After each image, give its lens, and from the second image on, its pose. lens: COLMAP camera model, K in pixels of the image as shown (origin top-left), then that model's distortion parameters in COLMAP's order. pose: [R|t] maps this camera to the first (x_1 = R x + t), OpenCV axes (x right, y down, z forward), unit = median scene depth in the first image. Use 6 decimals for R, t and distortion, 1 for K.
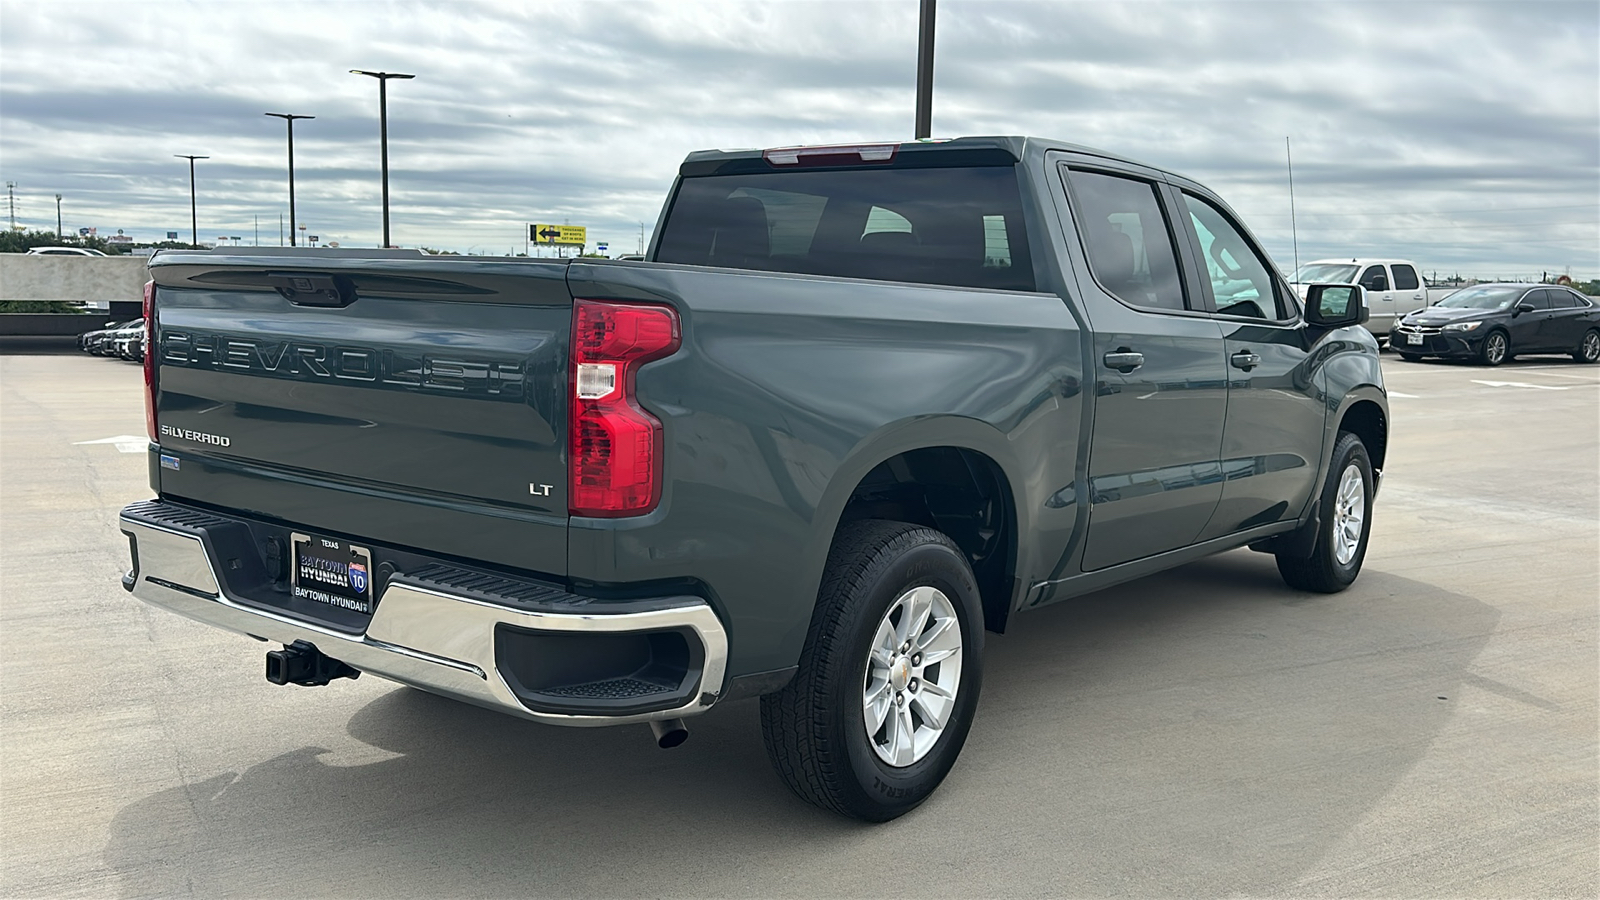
lens RADIAL K [[1389.8, 0, 830.3], [0, 1389.8, 463.7], [0, 0, 1]] dist [0.127152, -0.204669]
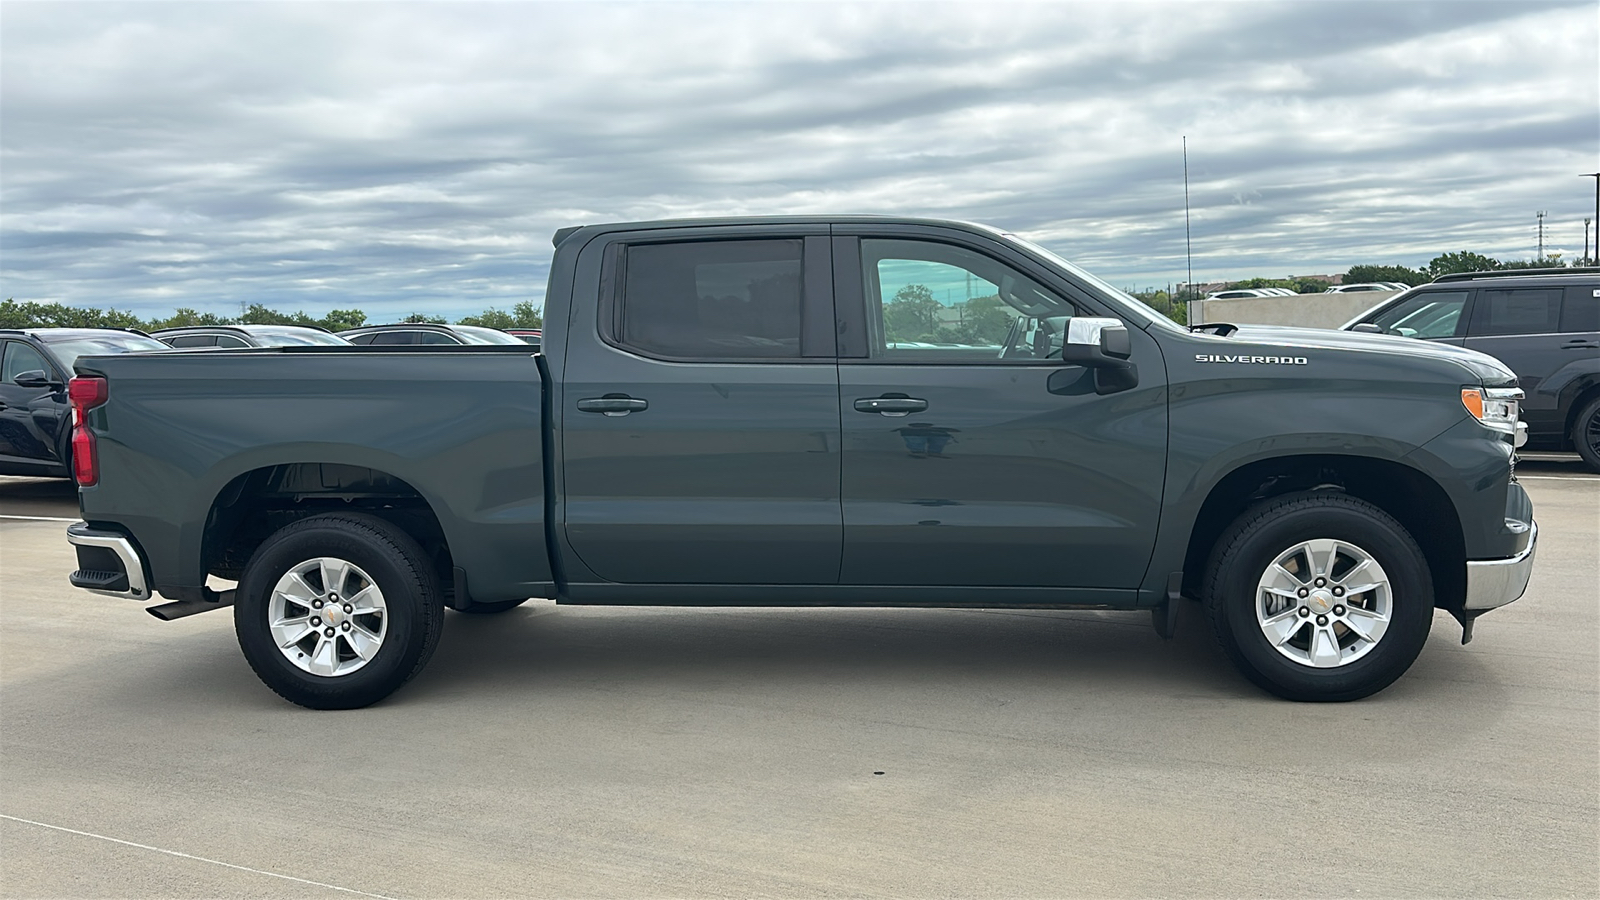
lens RADIAL K [[1374.6, 0, 796.5], [0, 1374.6, 463.3], [0, 0, 1]] dist [0.121171, -0.177895]
pose [[0.515964, 0.045637, -0.855394, 1.025091], [-0.058617, 0.998120, 0.017895, -0.044897], [0.854602, 0.040908, 0.517669, 0.413279]]
